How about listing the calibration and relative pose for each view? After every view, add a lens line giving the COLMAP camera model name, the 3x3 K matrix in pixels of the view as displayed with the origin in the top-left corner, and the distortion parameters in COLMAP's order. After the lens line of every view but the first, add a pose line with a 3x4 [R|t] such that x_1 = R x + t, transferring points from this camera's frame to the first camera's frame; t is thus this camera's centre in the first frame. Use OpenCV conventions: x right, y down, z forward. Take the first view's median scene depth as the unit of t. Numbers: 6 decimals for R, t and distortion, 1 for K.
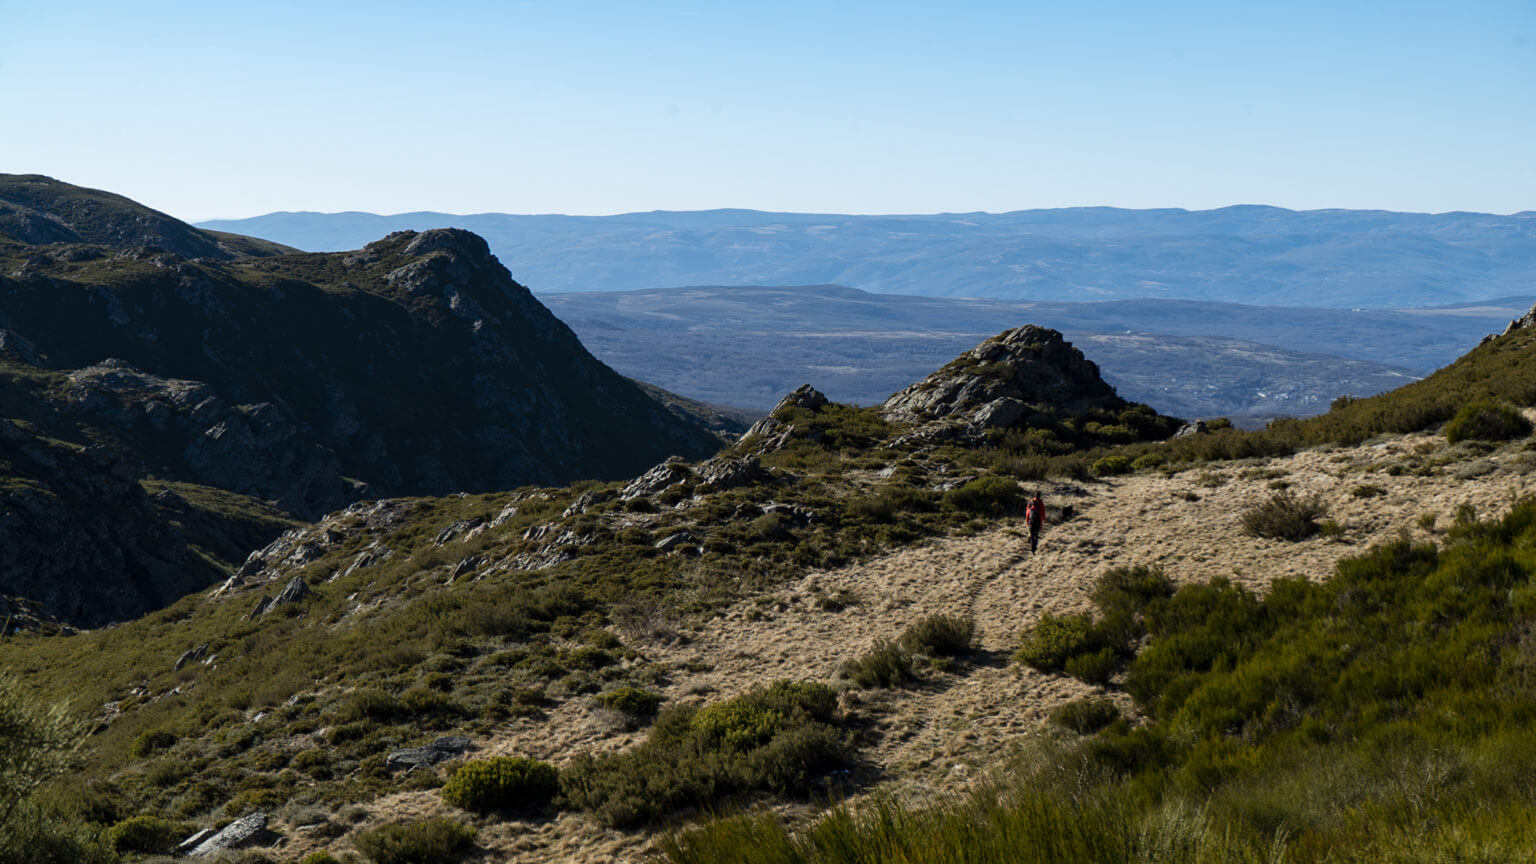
lens RADIAL K [[2998.4, 0, 768.0], [0, 2998.4, 432.0], [0, 0, 1]] dist [-0.006614, 0.144165]
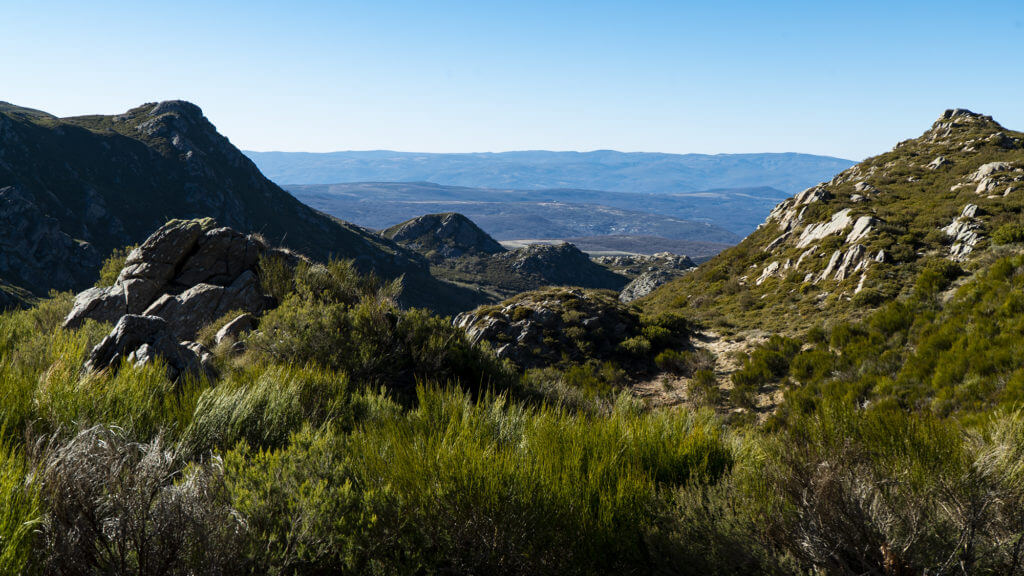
lens RADIAL K [[1998.9, 0, 512.0], [0, 1998.9, 288.0], [0, 0, 1]] dist [-0.006614, 0.144165]
pose [[0.996744, -0.004071, 0.080534, -0.035245], [0.000751, 0.999150, 0.041206, -0.031205], [-0.080633, -0.041011, 0.995900, -0.522969]]
